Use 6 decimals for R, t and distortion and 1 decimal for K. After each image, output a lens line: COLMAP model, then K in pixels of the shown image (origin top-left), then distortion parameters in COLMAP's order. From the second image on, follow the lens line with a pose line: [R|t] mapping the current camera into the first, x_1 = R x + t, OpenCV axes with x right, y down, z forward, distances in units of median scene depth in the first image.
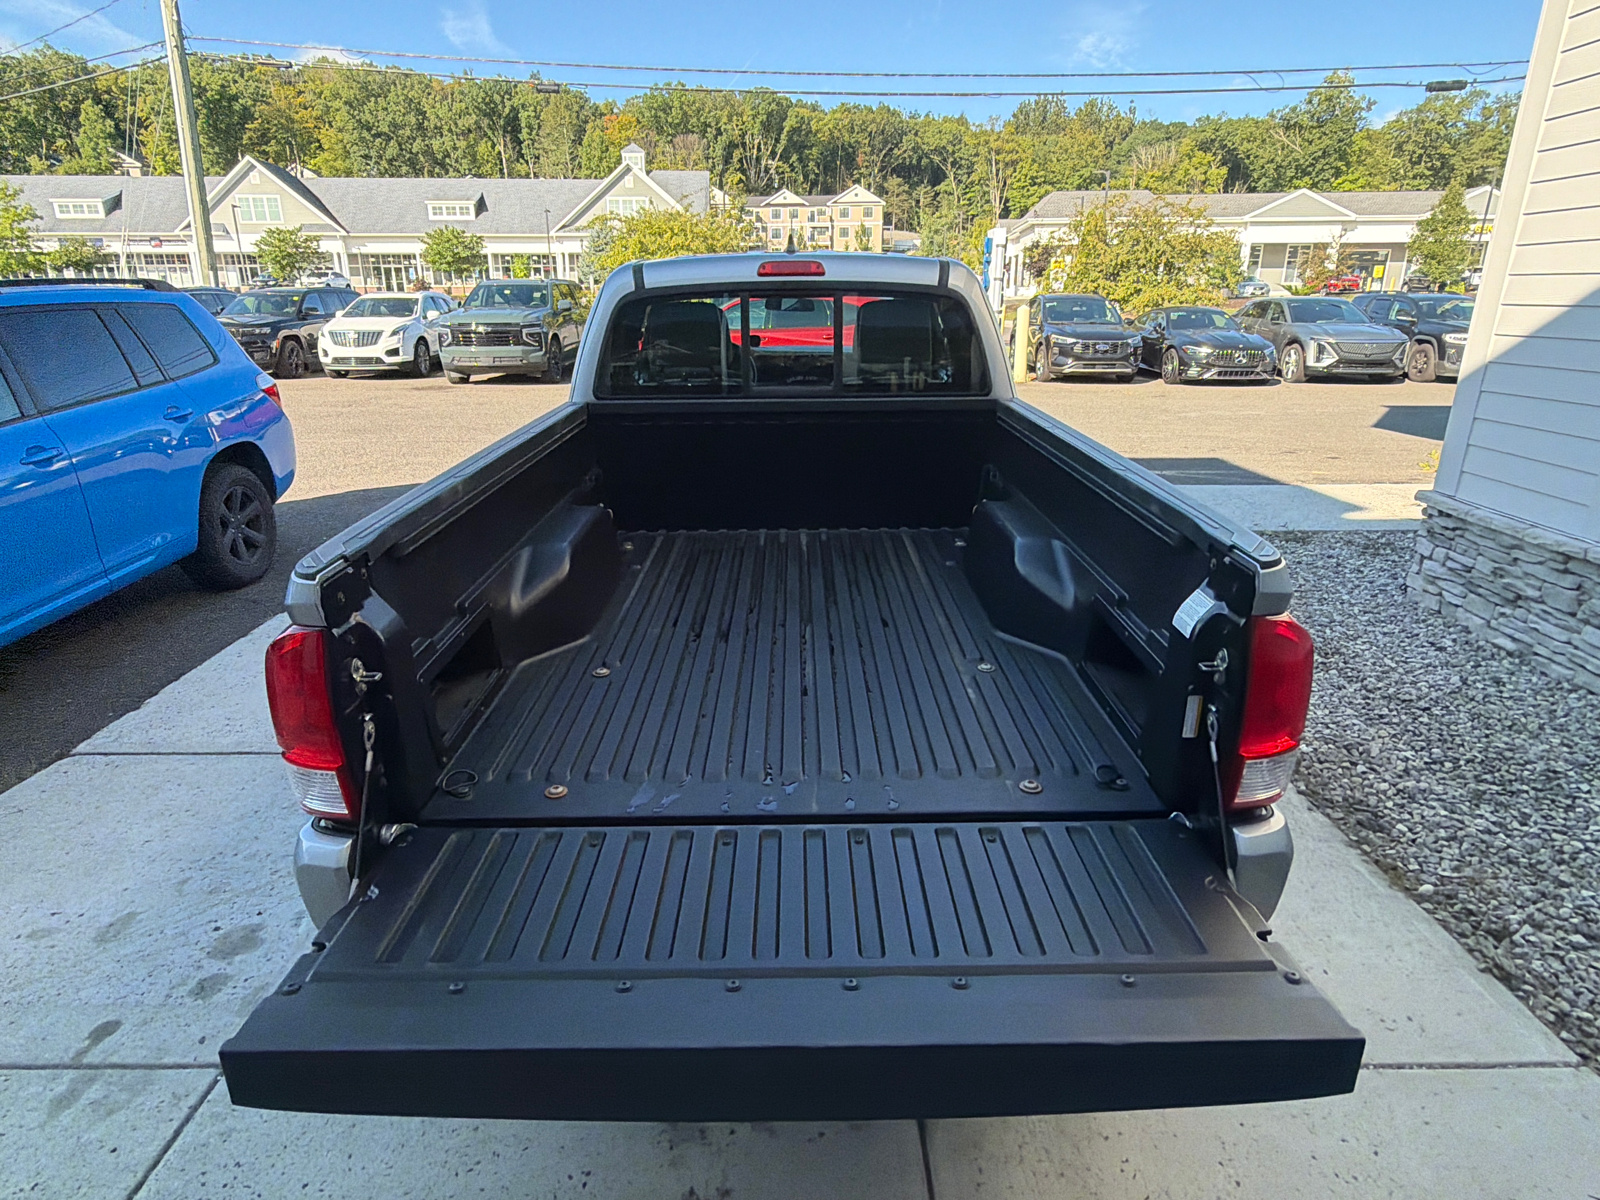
lens RADIAL K [[898.2, 0, 801.6], [0, 898.2, 606.6], [0, 0, 1]] dist [-0.004419, 0.003440]
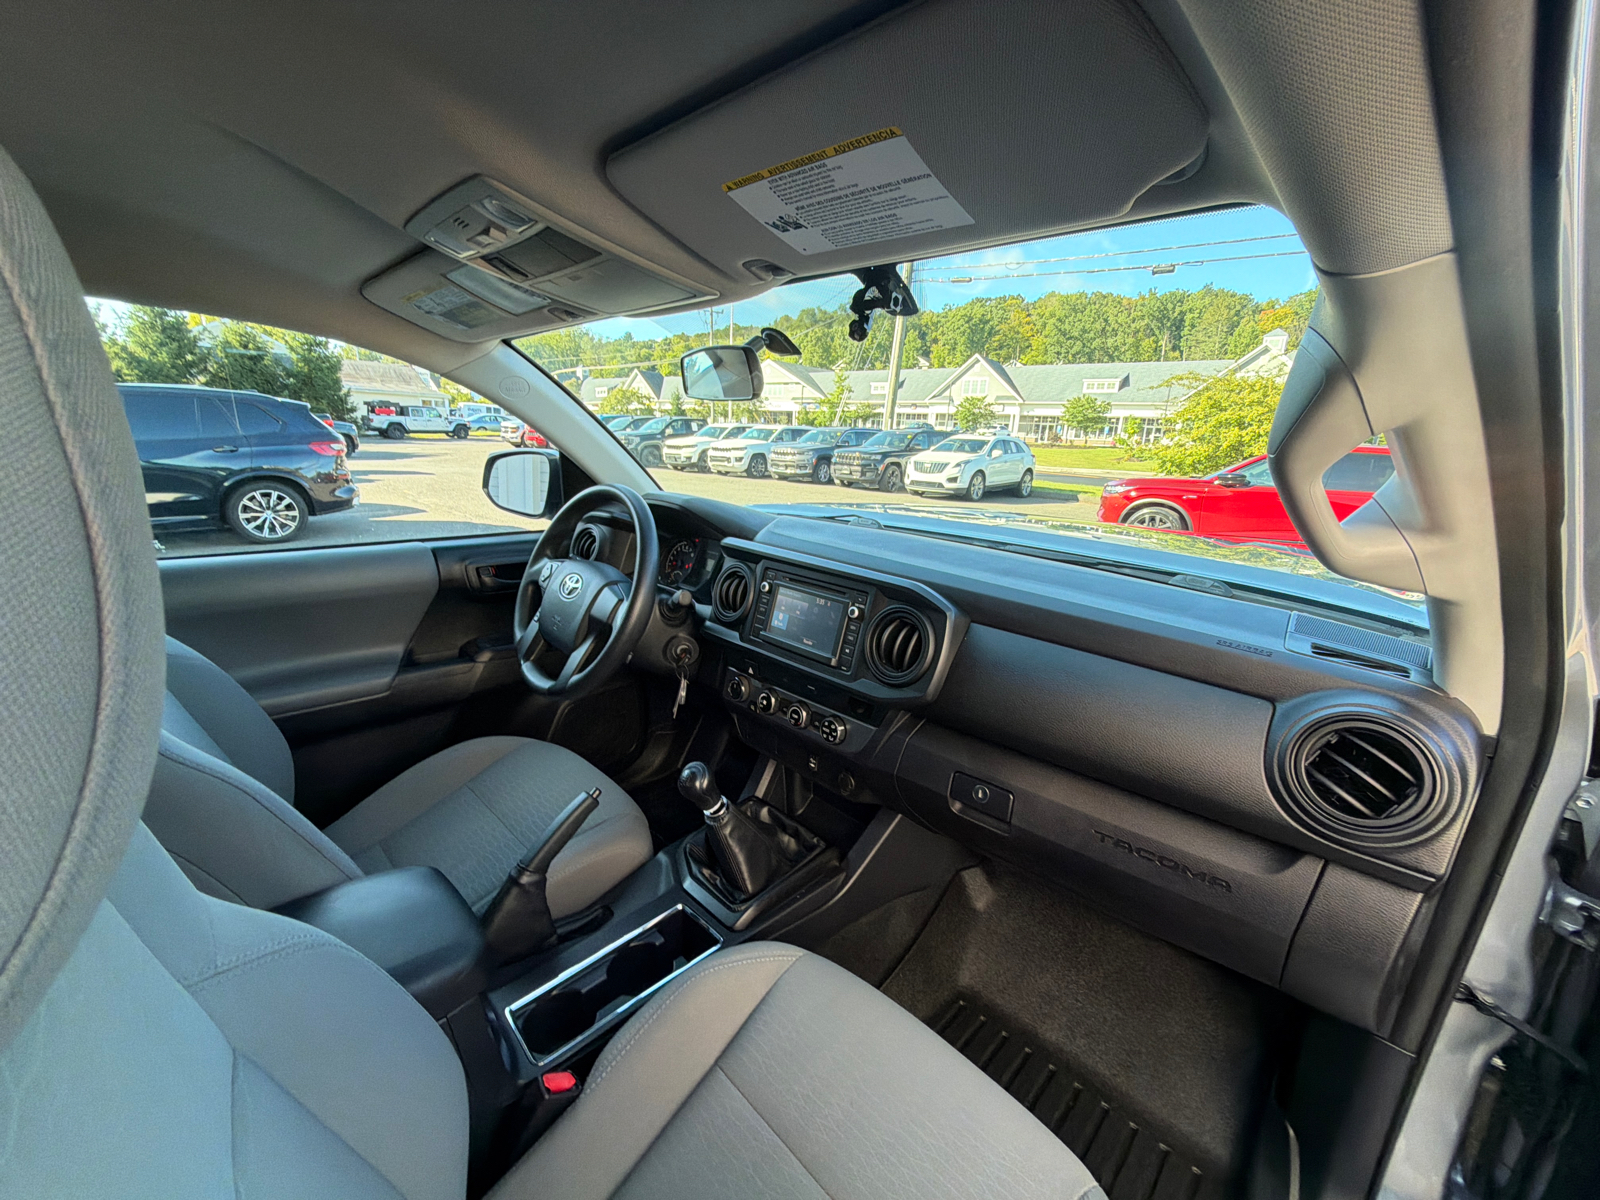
lens RADIAL K [[629.2, 0, 810.1], [0, 629.2, 601.2], [0, 0, 1]] dist [0.000834, -0.000067]
pose [[0.707469, 0.212121, -0.674160, 0.035722], [-0.274479, 0.961484, 0.014486, -0.071279], [0.651267, 0.174794, 0.738443, 0.226377]]
